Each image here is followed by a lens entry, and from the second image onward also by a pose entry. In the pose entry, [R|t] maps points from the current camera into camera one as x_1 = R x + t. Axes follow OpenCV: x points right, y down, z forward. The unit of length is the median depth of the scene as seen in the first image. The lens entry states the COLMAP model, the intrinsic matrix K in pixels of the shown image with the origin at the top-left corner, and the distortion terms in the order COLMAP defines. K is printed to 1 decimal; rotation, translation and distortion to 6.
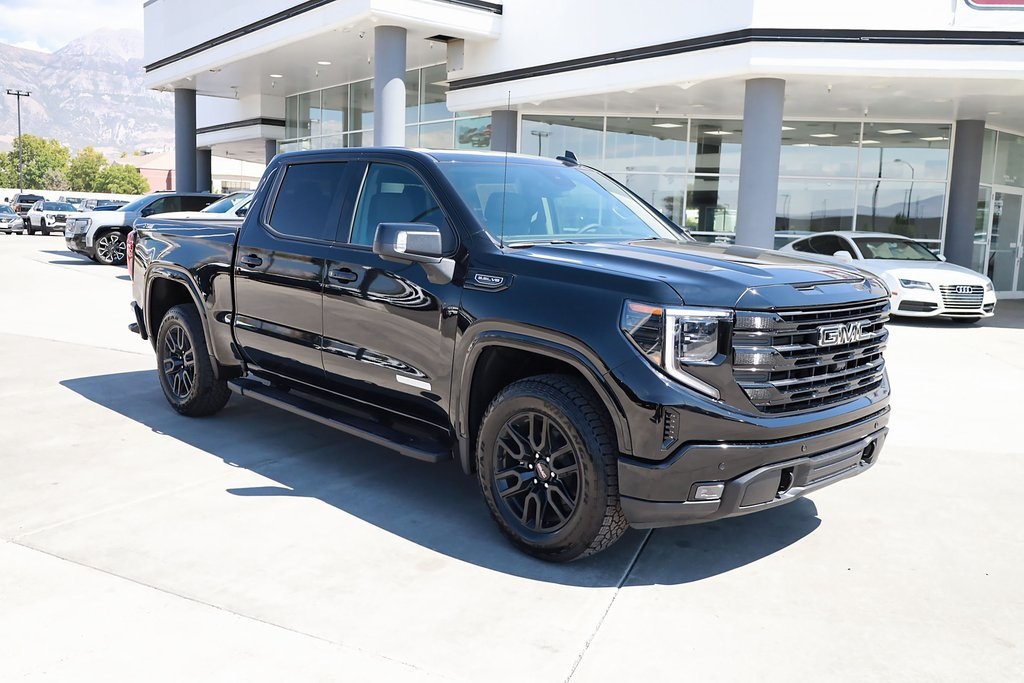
lens RADIAL K [[934.7, 0, 512.0], [0, 934.7, 341.5], [0, 0, 1]] dist [0.000814, 0.003468]
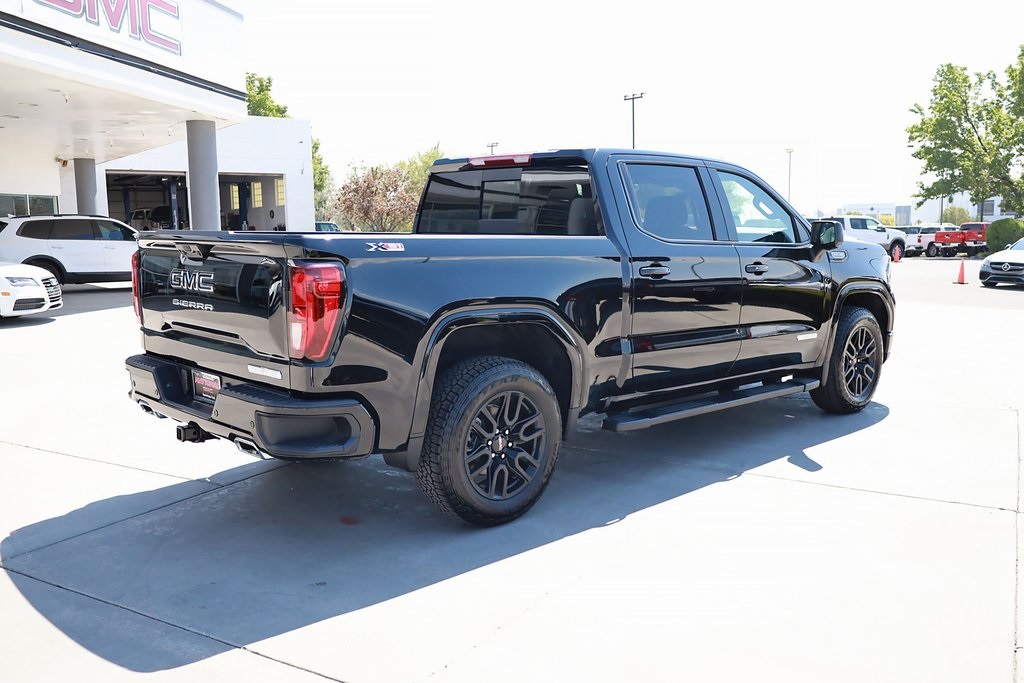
lens RADIAL K [[889.1, 0, 512.0], [0, 889.1, 341.5], [0, 0, 1]] dist [-0.003155, 0.004137]
pose [[0.005355, -0.161096, 0.986924, -1.036797], [0.135501, 0.977953, 0.158896, -0.160096], [-0.990763, 0.132879, 0.027066, 1.034329]]
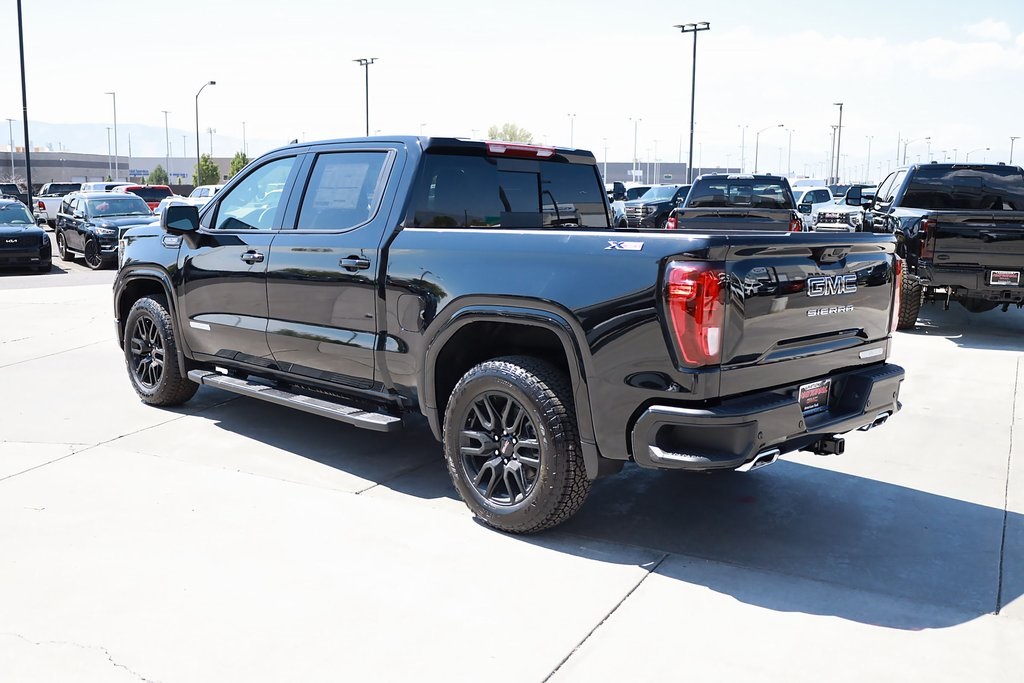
lens RADIAL K [[945.1, 0, 512.0], [0, 945.1, 341.5], [0, 0, 1]] dist [-0.005564, -0.006165]
pose [[-0.998083, -0.045781, -0.041637, -0.338445], [-0.055392, 0.960912, 0.271256, -0.238970], [0.027591, 0.273042, -0.961606, 1.720971]]
